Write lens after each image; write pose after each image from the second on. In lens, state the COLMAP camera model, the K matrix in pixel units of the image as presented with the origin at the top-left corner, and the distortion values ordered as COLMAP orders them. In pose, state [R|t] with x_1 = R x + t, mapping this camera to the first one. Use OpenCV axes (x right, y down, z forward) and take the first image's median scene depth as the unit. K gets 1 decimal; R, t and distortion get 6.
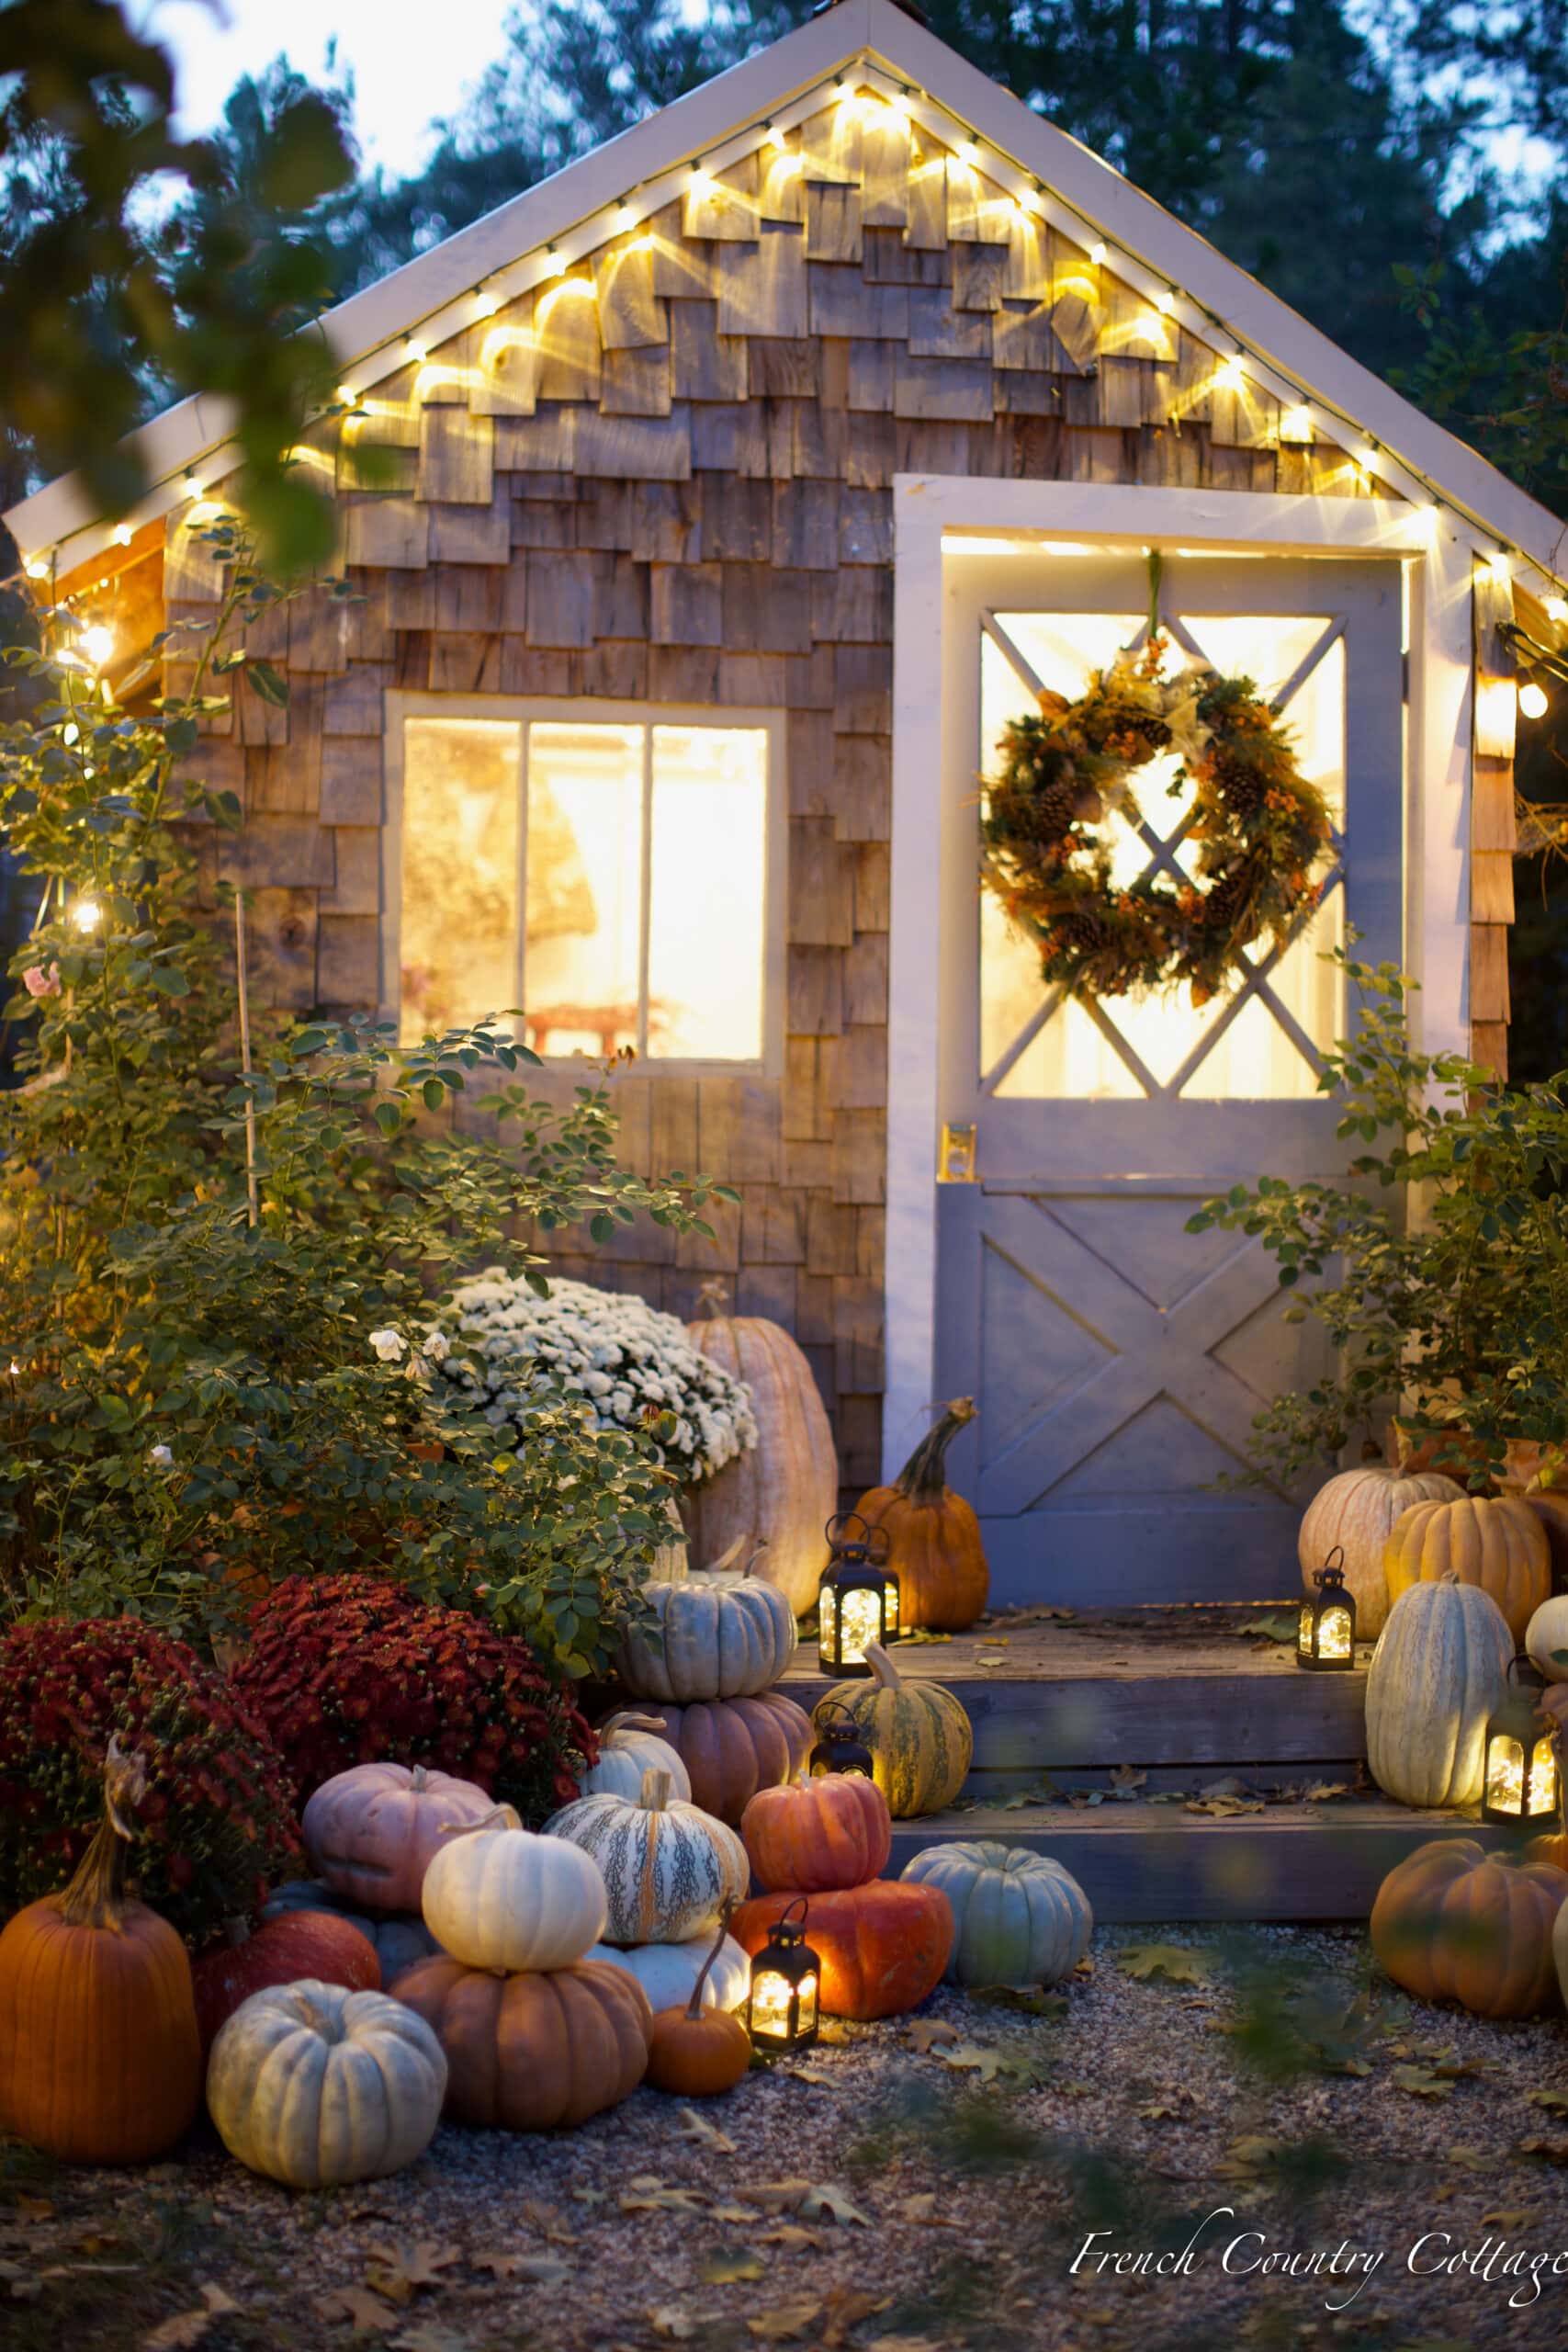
lens RADIAL K [[3407.1, 0, 782.4], [0, 3407.1, 1179.0], [0, 0, 1]] dist [-0.126803, 0.000000]
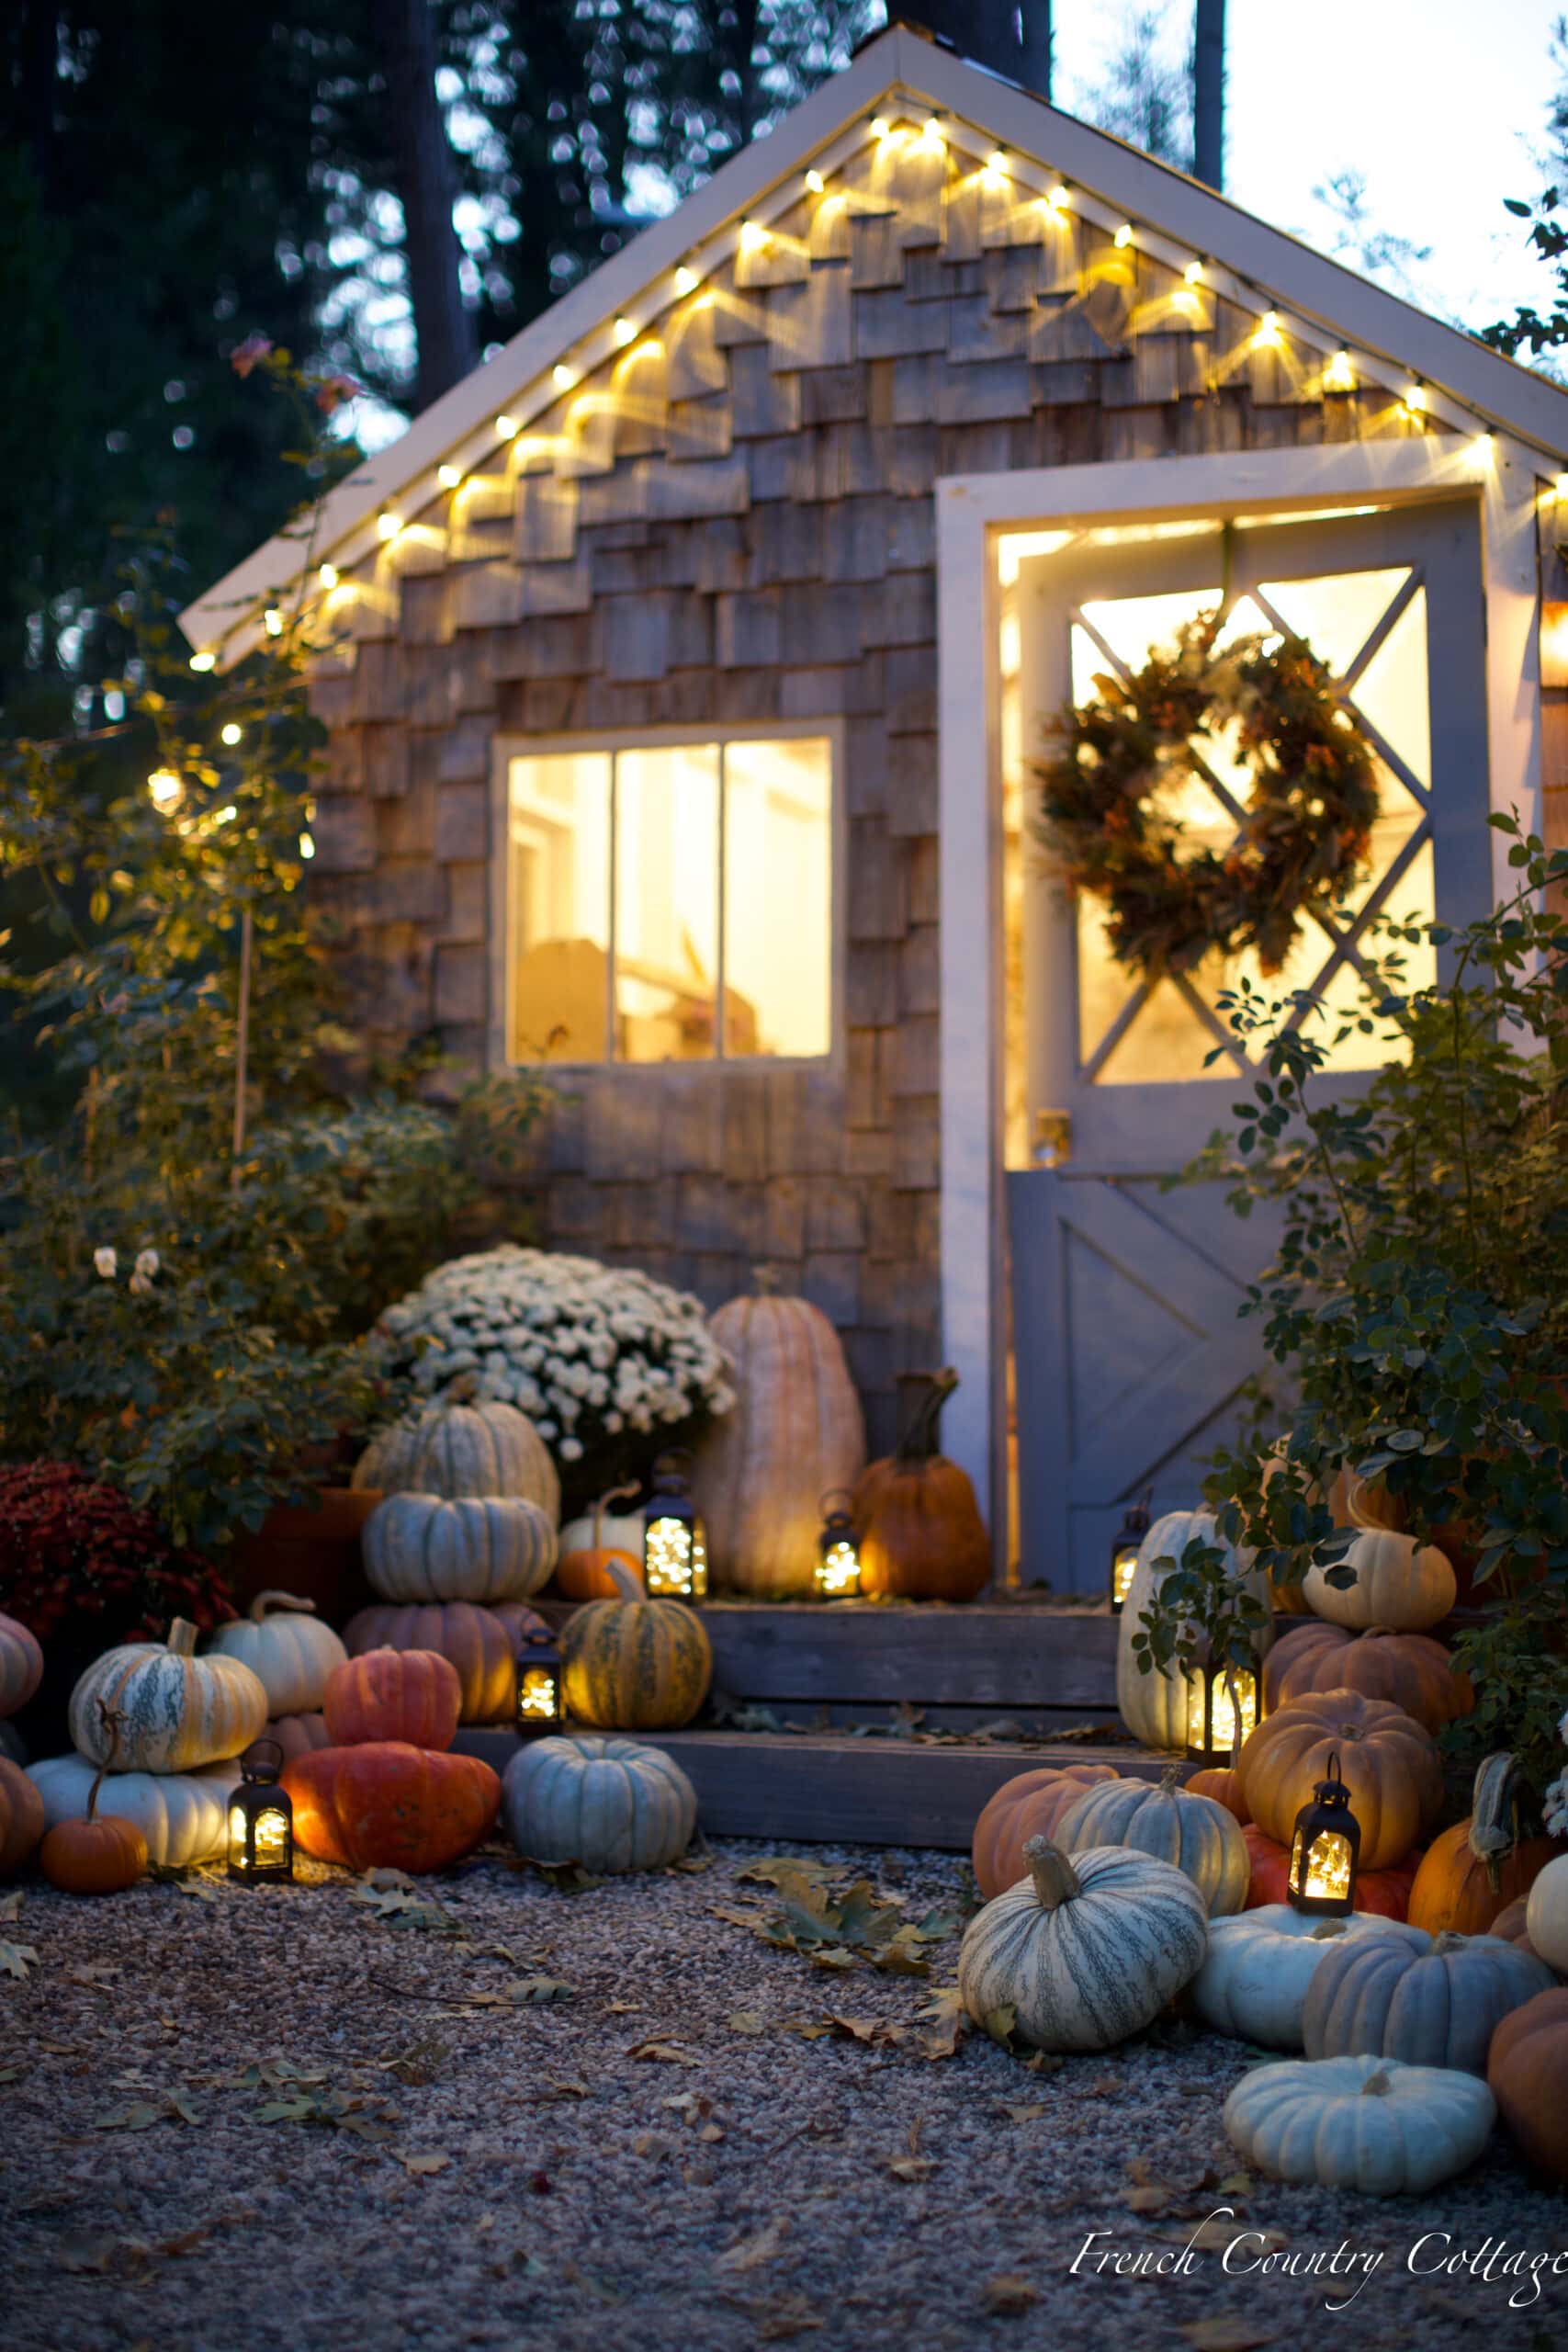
lens RADIAL K [[3407.1, 0, 779.1], [0, 3407.1, 1182.1], [0, 0, 1]] dist [-0.126803, 0.000000]
pose [[0.877732, -0.046654, -0.476876, 0.471243], [0.006384, 0.996299, -0.085721, 0.092126], [0.479110, 0.072196, 0.874781, 0.093729]]
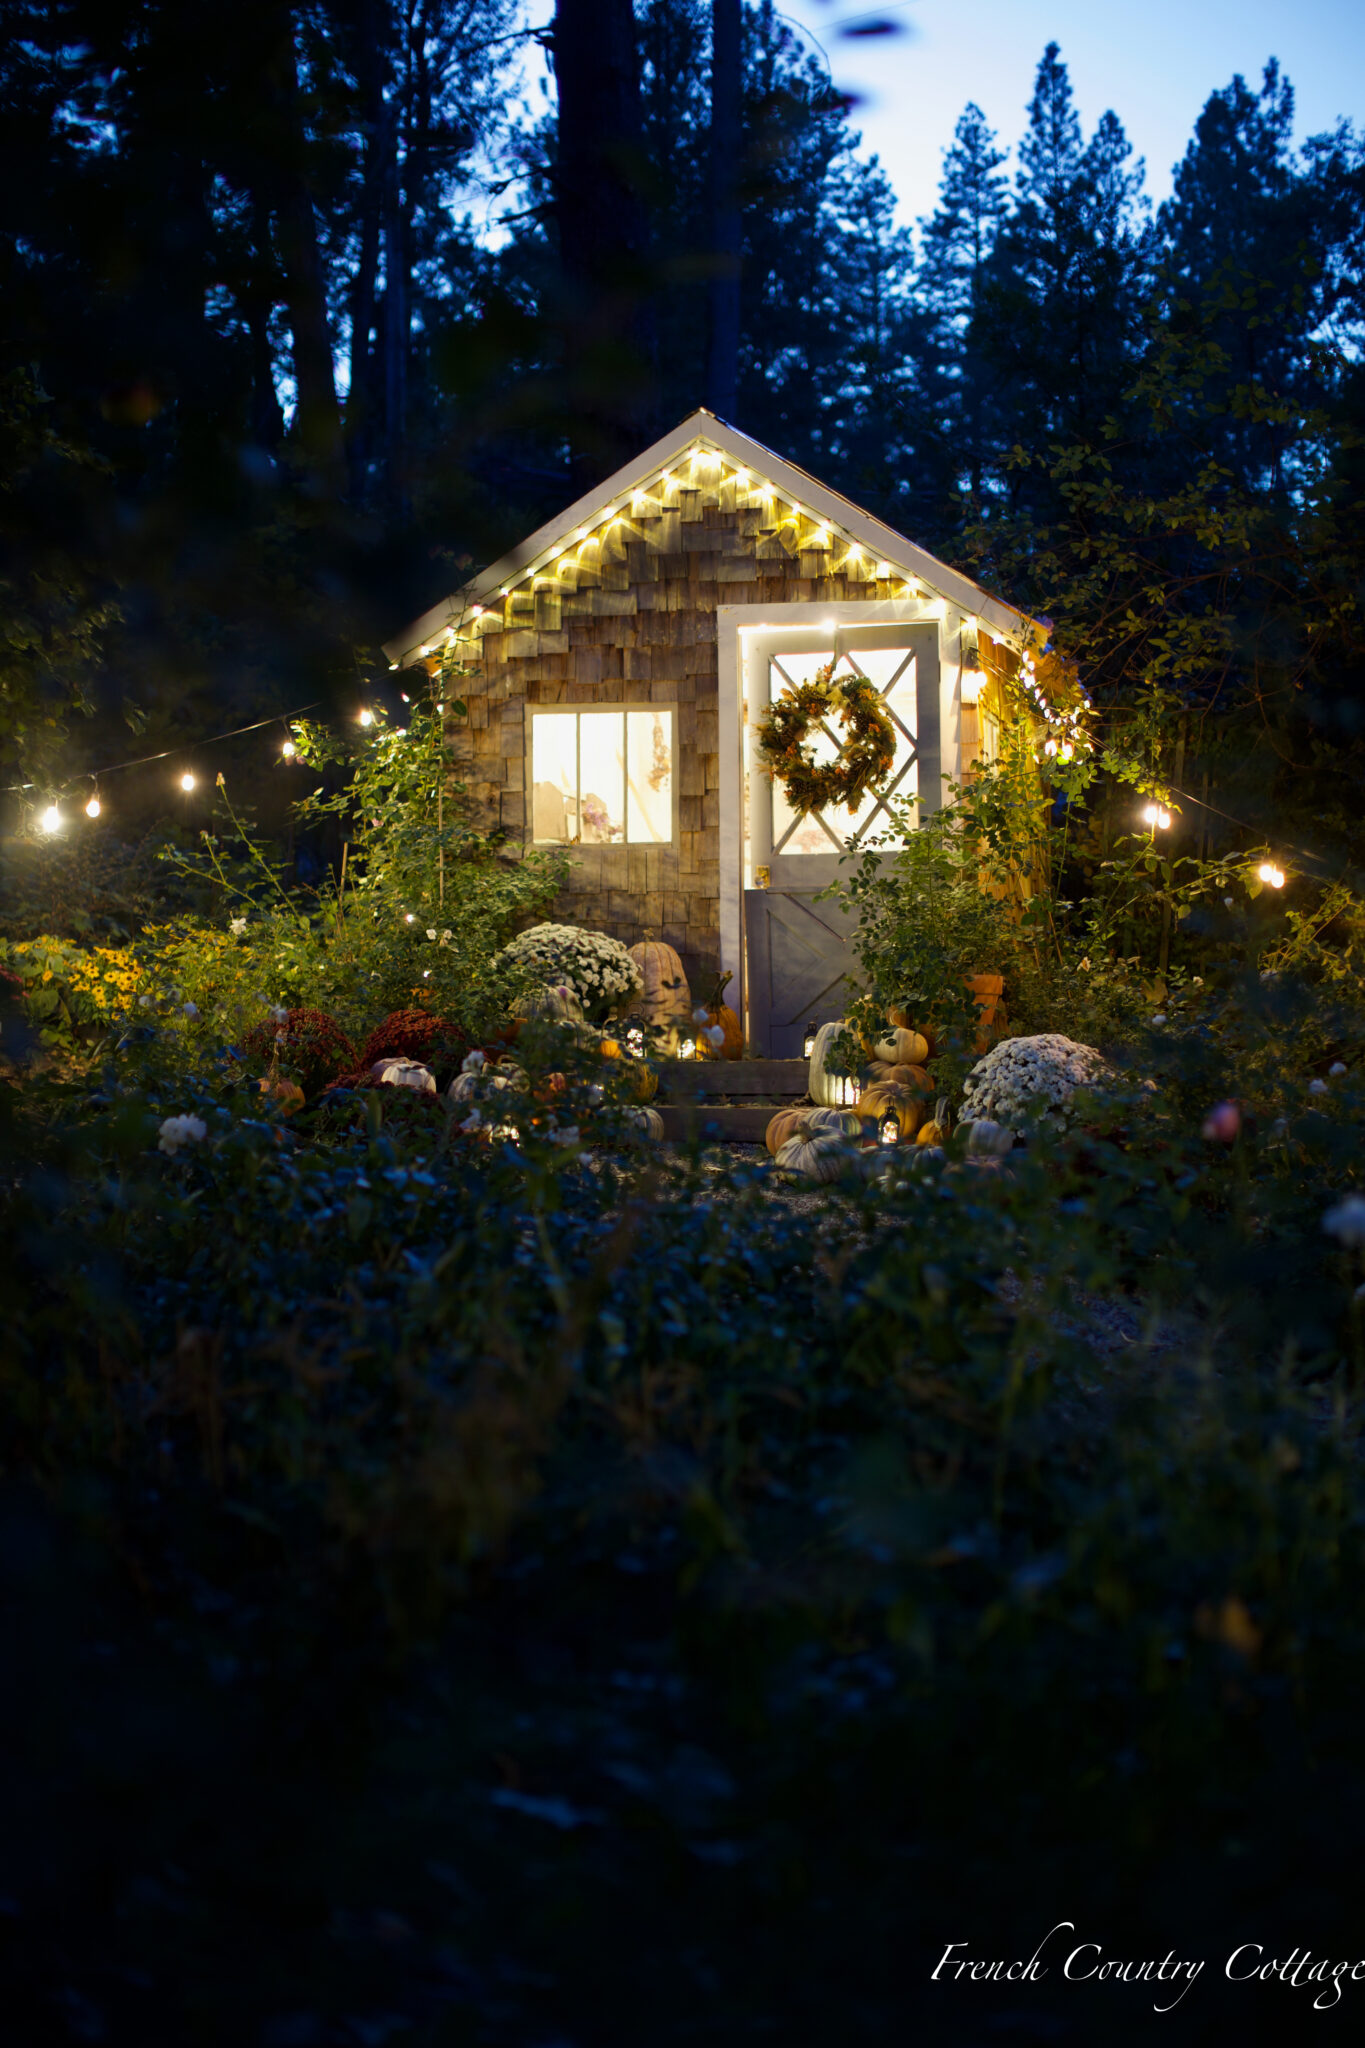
lens RADIAL K [[2960.0, 0, 675.2], [0, 2960.0, 1015.3], [0, 0, 1]] dist [-0.060295, 0.000000]
pose [[0.930290, -0.017089, -0.366428, 0.797805], [0.015078, 0.999851, -0.008350, 0.111640], [0.366516, 0.002243, 0.930409, -1.038545]]
